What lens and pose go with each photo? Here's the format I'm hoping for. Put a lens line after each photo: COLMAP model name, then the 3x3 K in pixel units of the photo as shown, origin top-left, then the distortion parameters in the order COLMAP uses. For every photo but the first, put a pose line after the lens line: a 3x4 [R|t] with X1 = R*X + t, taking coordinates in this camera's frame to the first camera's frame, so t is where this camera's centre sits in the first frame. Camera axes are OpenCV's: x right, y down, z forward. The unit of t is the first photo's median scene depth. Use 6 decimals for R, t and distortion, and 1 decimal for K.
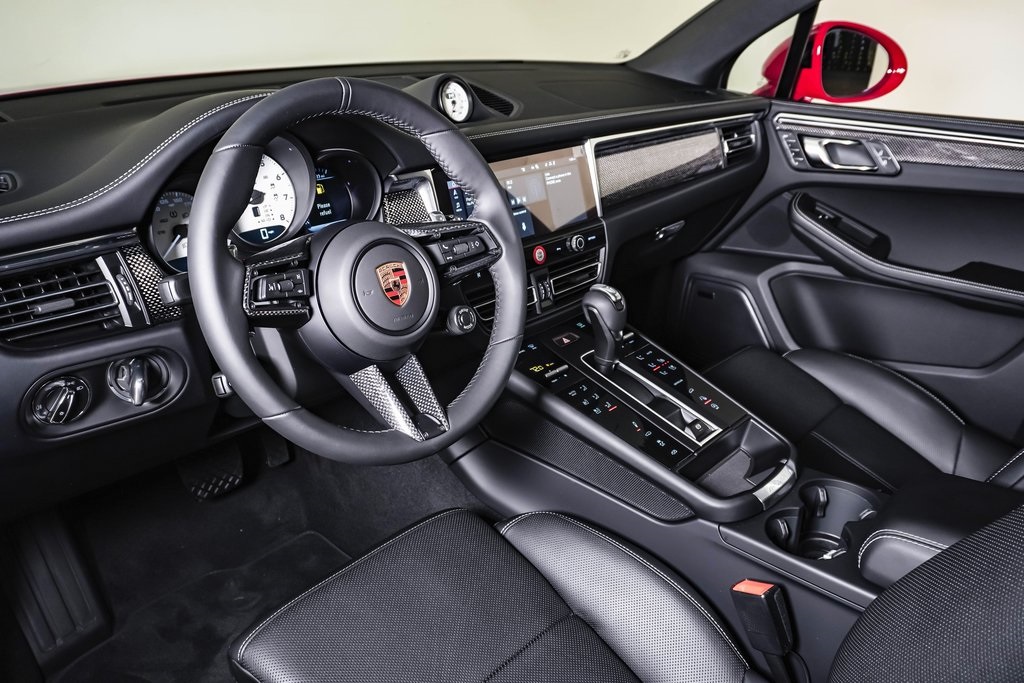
lens RADIAL K [[825.7, 0, 518.4], [0, 825.7, 343.2], [0, 0, 1]] dist [-0.009724, 0.029304]
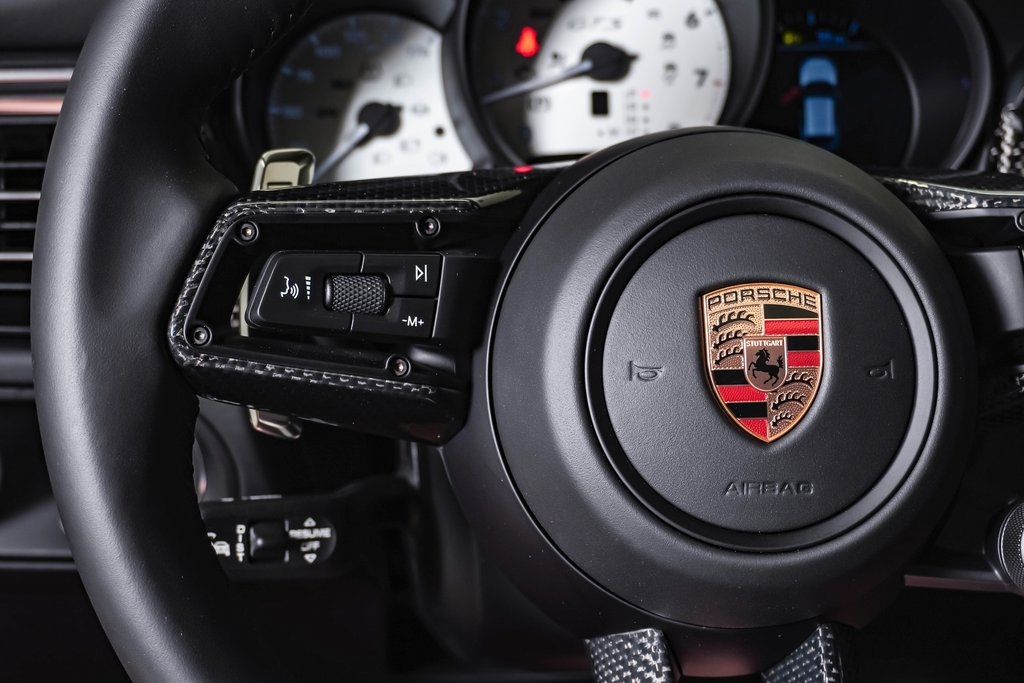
lens RADIAL K [[1553.5, 0, 518.0], [0, 1553.5, 336.1], [0, 0, 1]] dist [0.011481, 0.000000]
pose [[0.770180, 0.169498, -0.614893, 0.090735], [-0.220265, 0.975415, -0.007015, -0.052620], [0.598587, 0.140842, 0.788579, 0.495591]]
